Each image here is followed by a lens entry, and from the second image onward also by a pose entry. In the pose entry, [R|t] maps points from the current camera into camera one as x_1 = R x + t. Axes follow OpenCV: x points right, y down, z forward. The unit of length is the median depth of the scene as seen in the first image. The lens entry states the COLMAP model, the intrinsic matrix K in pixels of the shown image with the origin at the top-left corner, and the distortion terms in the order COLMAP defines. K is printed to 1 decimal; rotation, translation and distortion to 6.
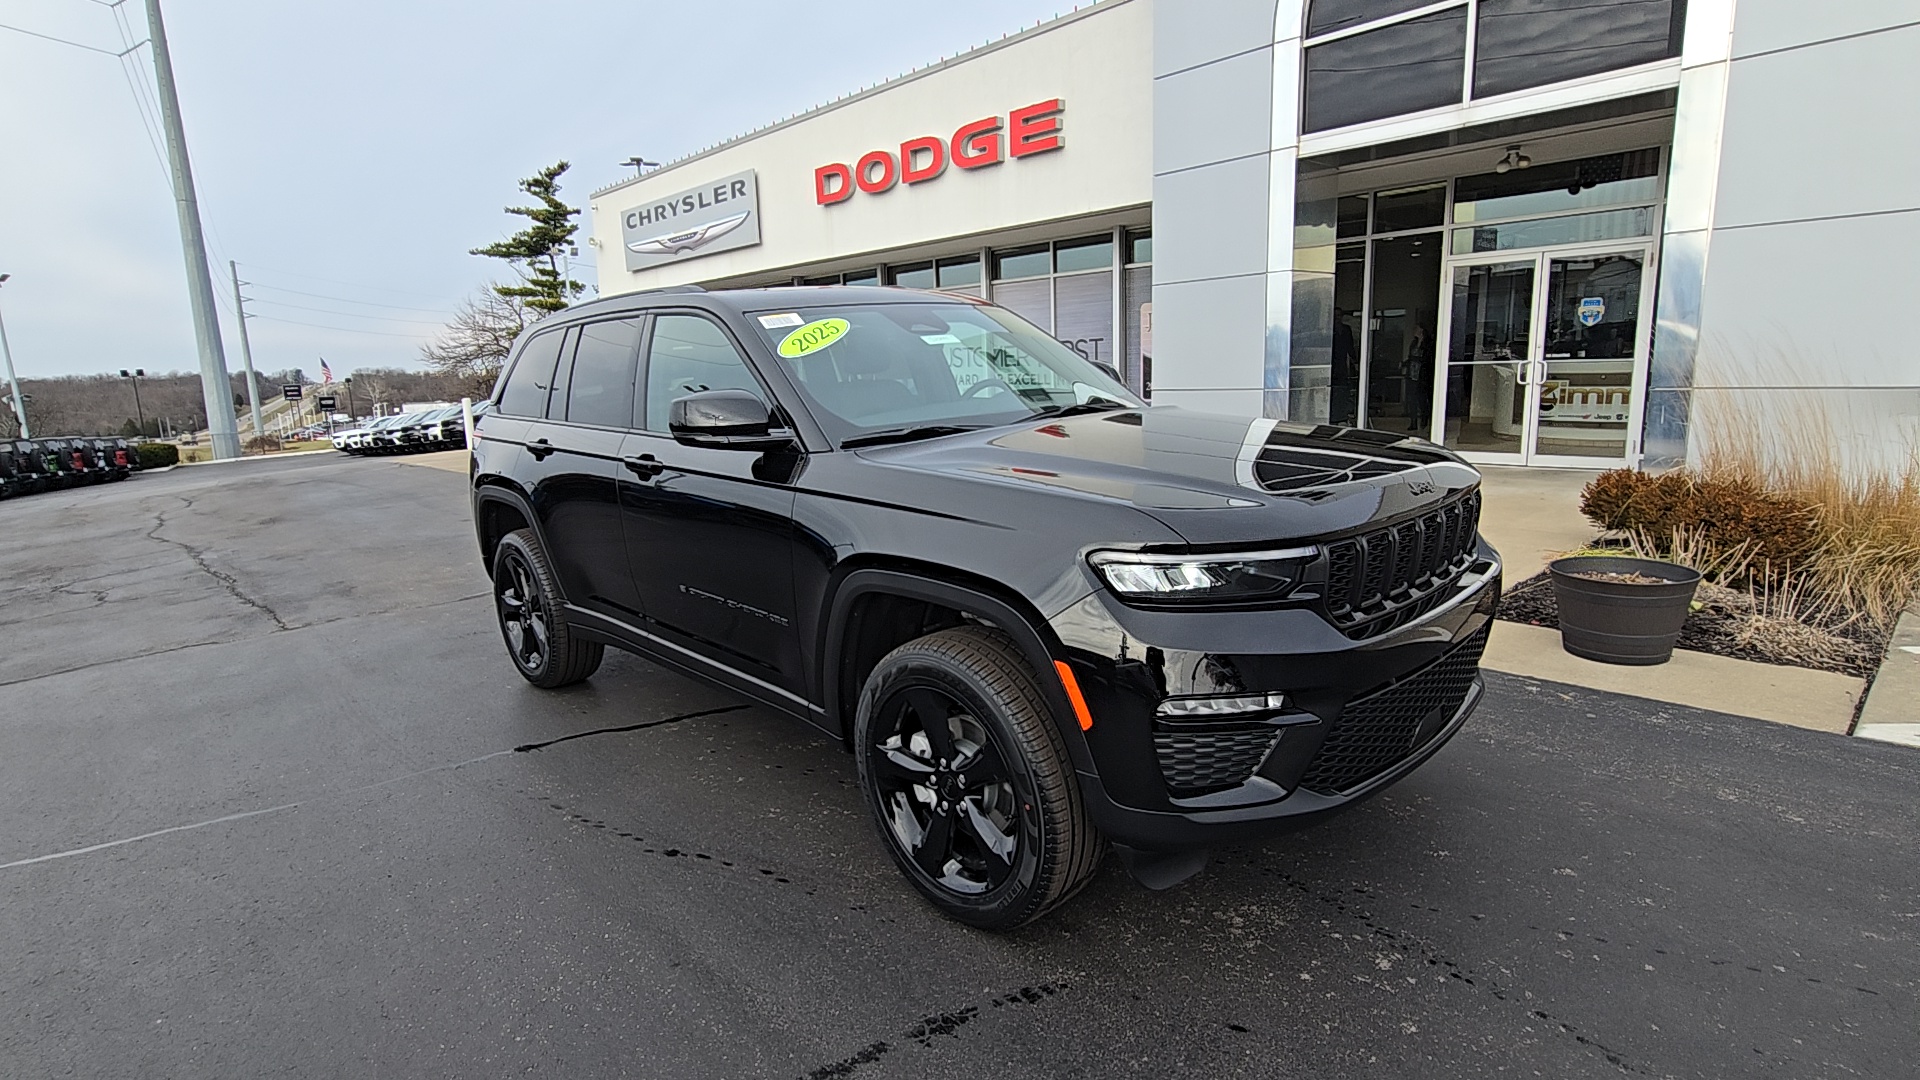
lens RADIAL K [[970.5, 0, 951.2], [0, 970.5, 542.4], [0, 0, 1]] dist [-0.000677, -0.001496]
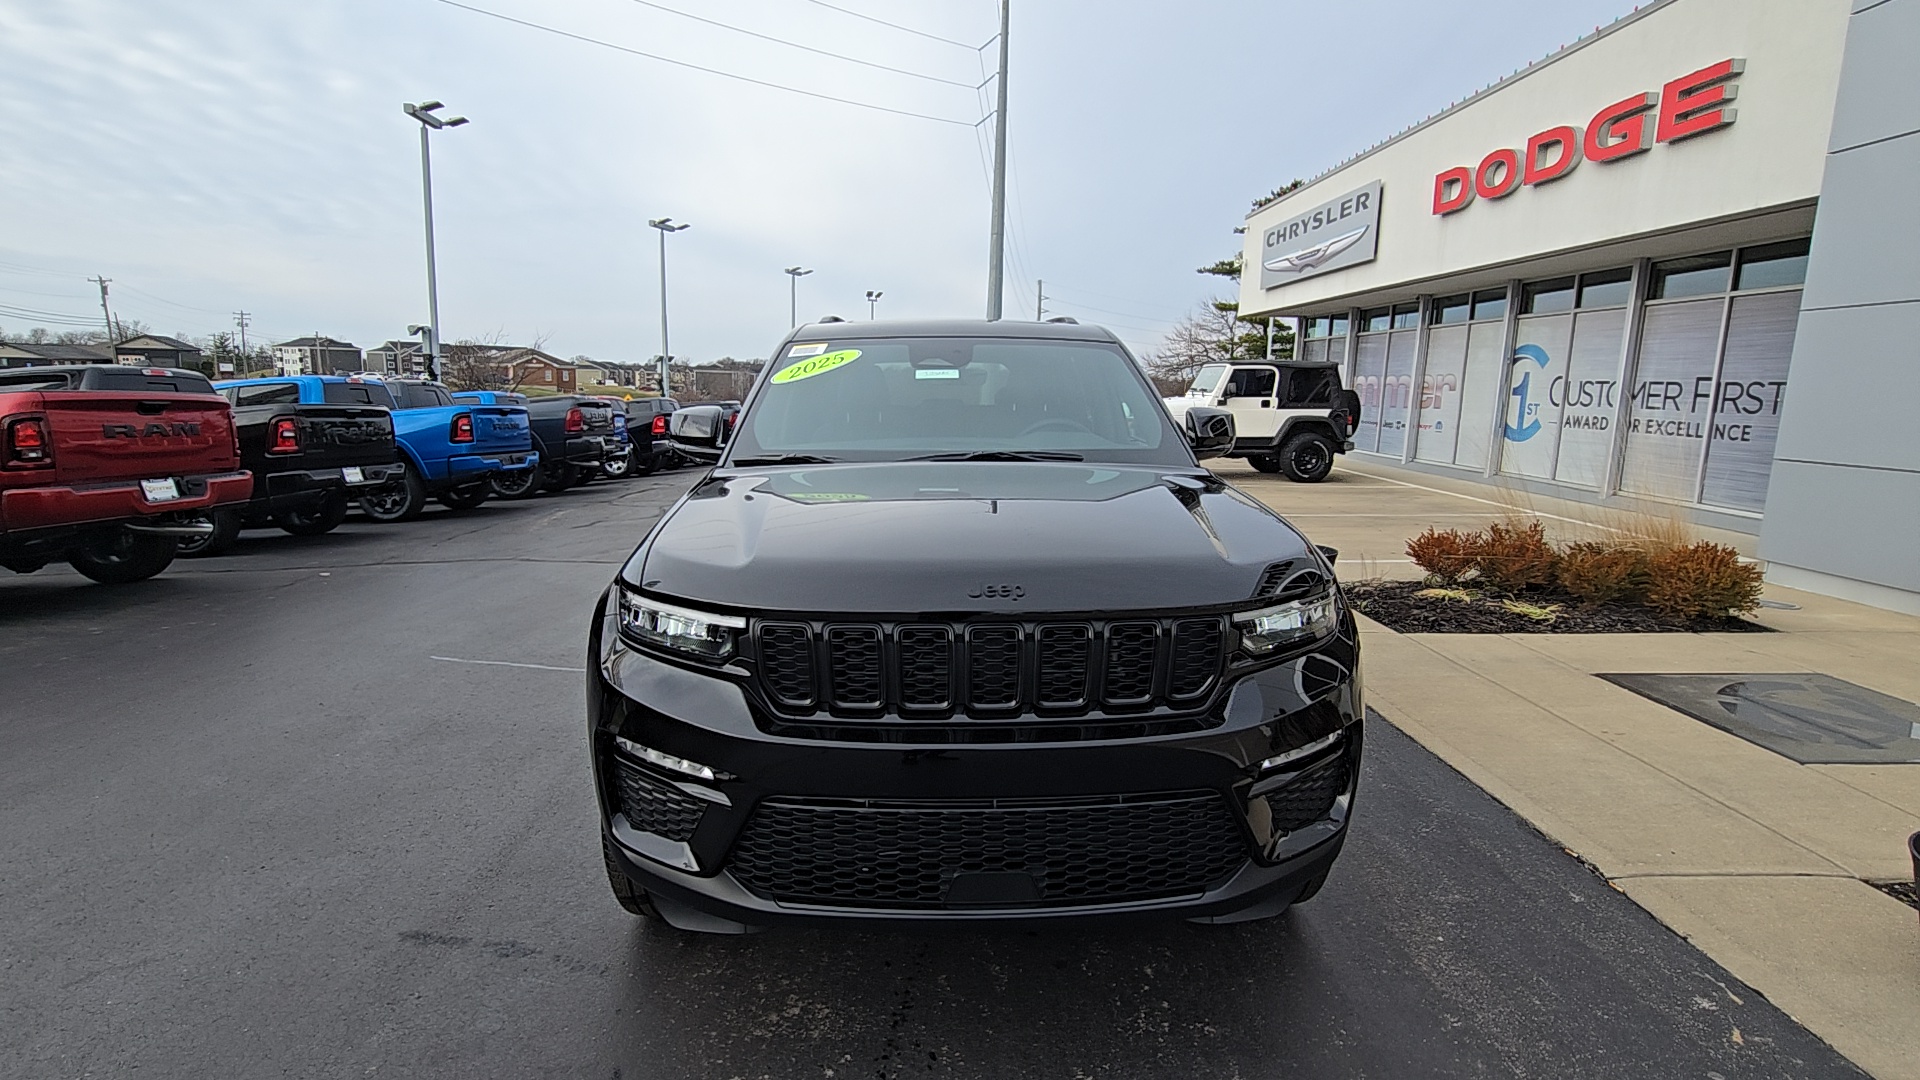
lens RADIAL K [[970.5, 0, 951.2], [0, 970.5, 542.4], [0, 0, 1]] dist [-0.000677, -0.001496]
pose [[0.746361, 0.163000, -0.645272, 0.157445], [-0.171933, 0.983856, 0.049659, -0.020985], [0.642949, 0.073880, 0.762337, 0.059830]]
